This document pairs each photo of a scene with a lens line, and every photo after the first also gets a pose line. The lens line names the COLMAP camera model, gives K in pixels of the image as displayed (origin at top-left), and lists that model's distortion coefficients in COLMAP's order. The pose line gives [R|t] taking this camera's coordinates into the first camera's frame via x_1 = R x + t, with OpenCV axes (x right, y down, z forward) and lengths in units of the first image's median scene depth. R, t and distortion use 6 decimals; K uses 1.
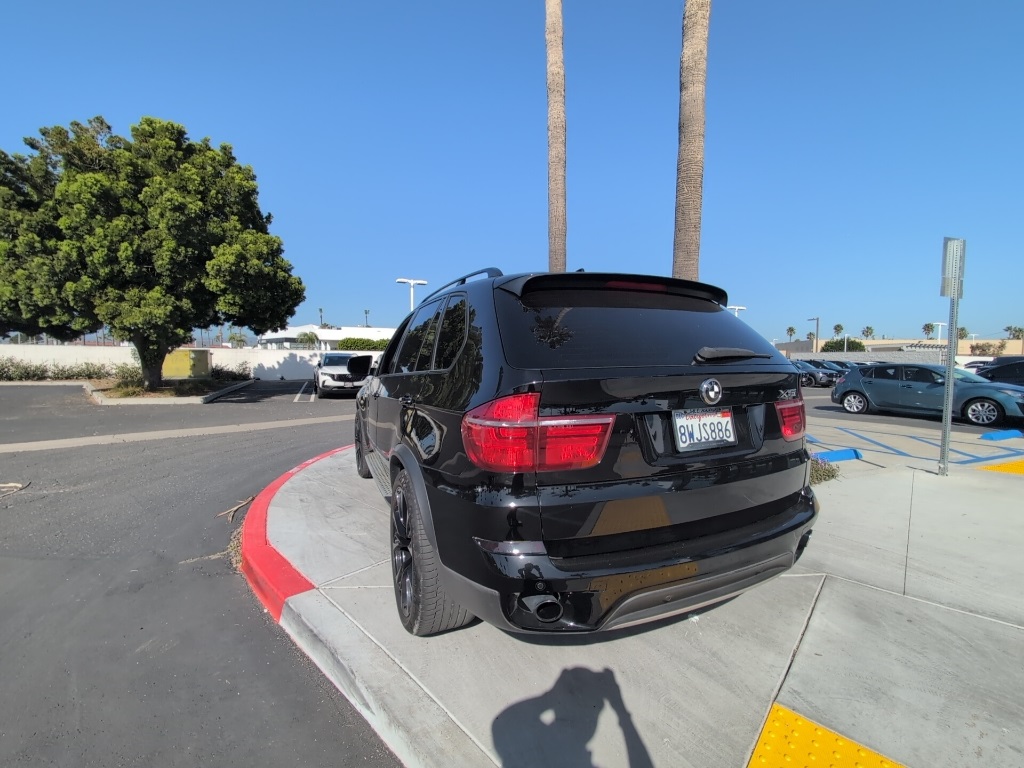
lens RADIAL K [[434.7, 0, 514.9], [0, 434.7, 386.0], [0, 0, 1]] dist [-0.000526, 0.000343]
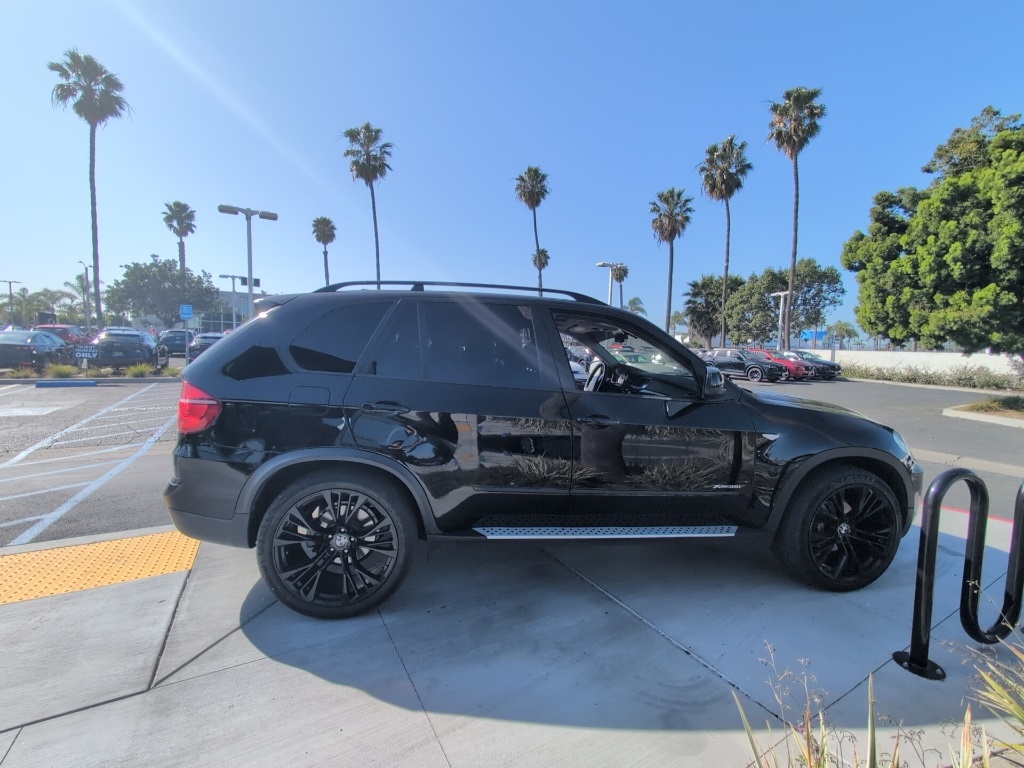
lens RADIAL K [[434.7, 0, 515.9], [0, 434.7, 386.2], [0, 0, 1]] dist [-0.000526, 0.000343]
pose [[-0.278179, 0.070116, -0.957967, 0.279412], [-0.091901, 0.990814, 0.099207, -0.033837], [0.956123, 0.115636, -0.269180, 0.397438]]
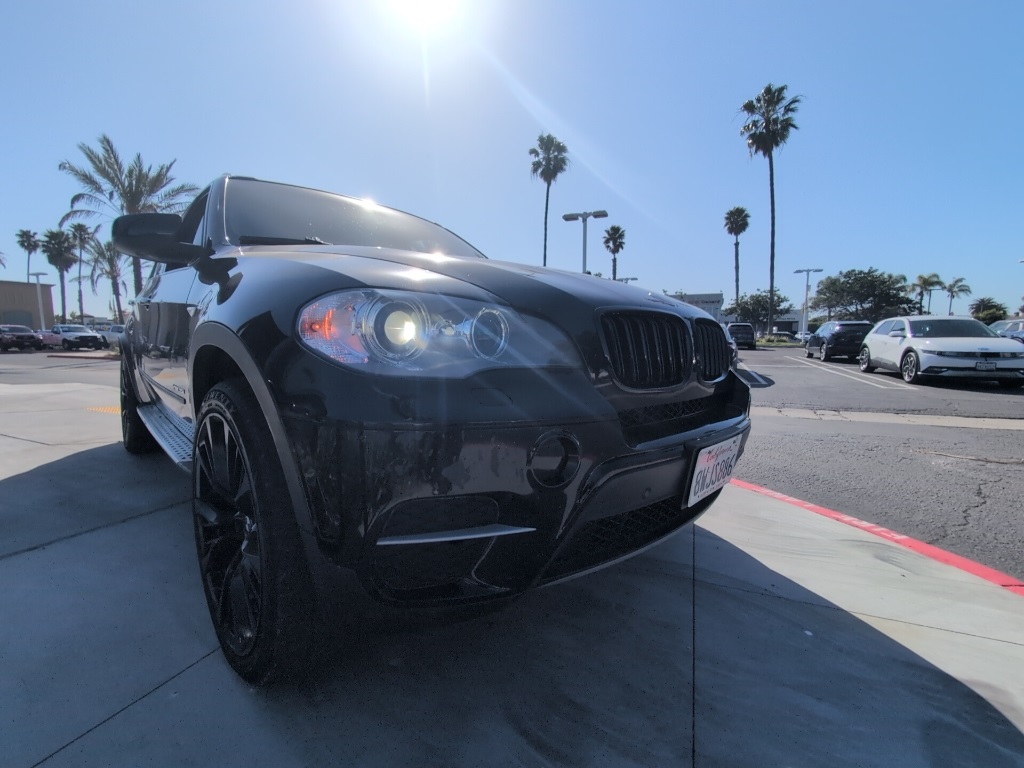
lens RADIAL K [[434.7, 0, 515.0], [0, 434.7, 385.5], [0, 0, 1]] dist [-0.000526, 0.000343]
pose [[-0.935049, 0.025065, -0.353632, -0.026420], [-0.034521, 0.986320, 0.161188, 0.001167], [0.352834, 0.162927, -0.921392, 0.632717]]
